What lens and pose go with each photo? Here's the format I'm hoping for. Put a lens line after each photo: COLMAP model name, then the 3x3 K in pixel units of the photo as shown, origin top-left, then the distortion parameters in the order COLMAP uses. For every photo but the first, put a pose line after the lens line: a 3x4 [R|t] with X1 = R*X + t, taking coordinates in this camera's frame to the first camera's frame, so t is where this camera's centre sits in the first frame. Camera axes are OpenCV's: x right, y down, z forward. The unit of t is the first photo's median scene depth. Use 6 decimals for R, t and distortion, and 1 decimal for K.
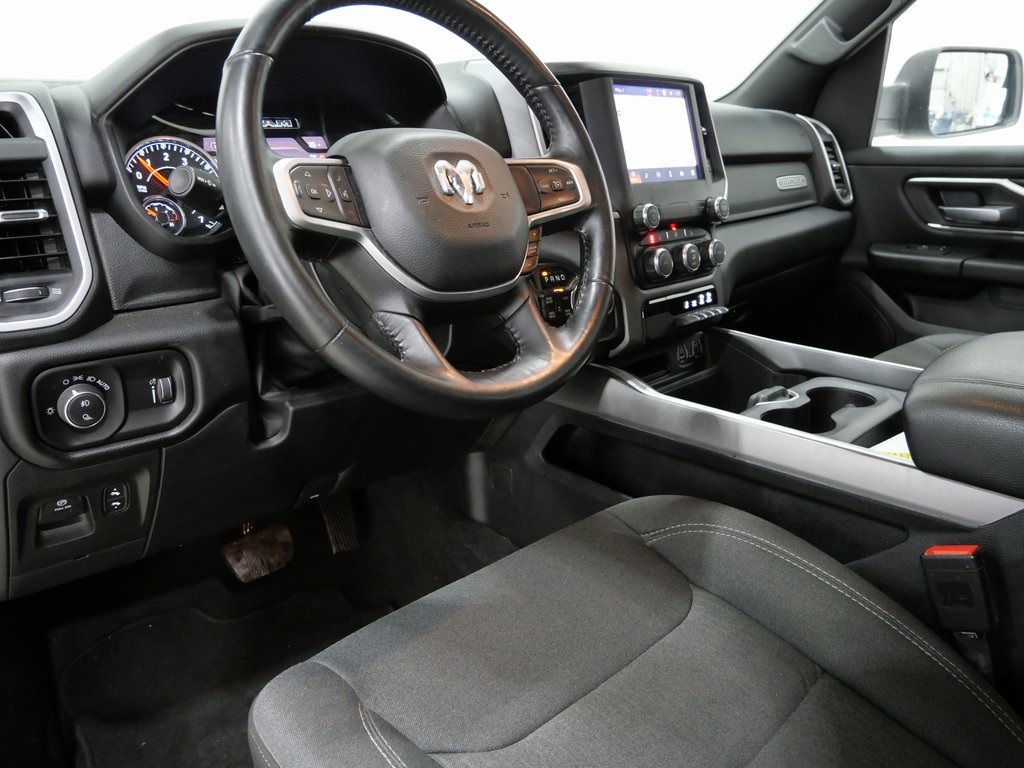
lens RADIAL K [[817.1, 0, 515.7], [0, 817.1, 381.5], [0, 0, 1]] dist [-0.020606, -0.012883]
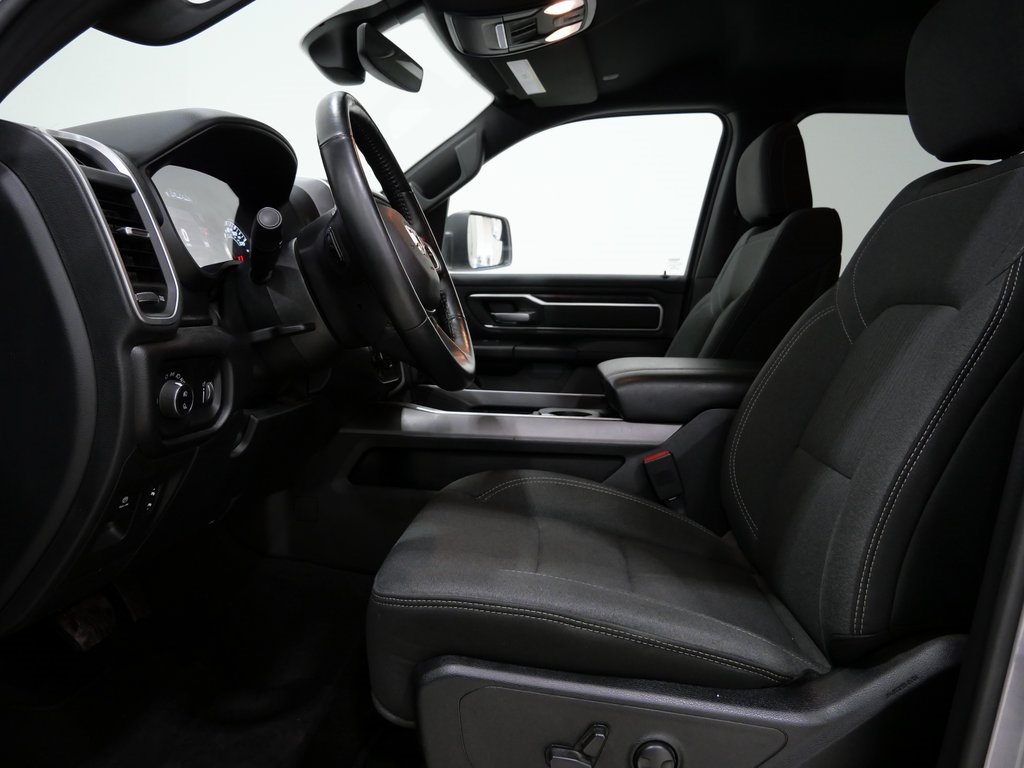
lens RADIAL K [[817.1, 0, 510.5], [0, 817.1, 389.5], [0, 0, 1]] dist [-0.020606, -0.012883]
pose [[0.737295, -0.040820, 0.674337, -0.595425], [0.173440, 0.976154, -0.130543, 0.155829], [-0.652928, 0.213206, 0.726793, -0.098140]]
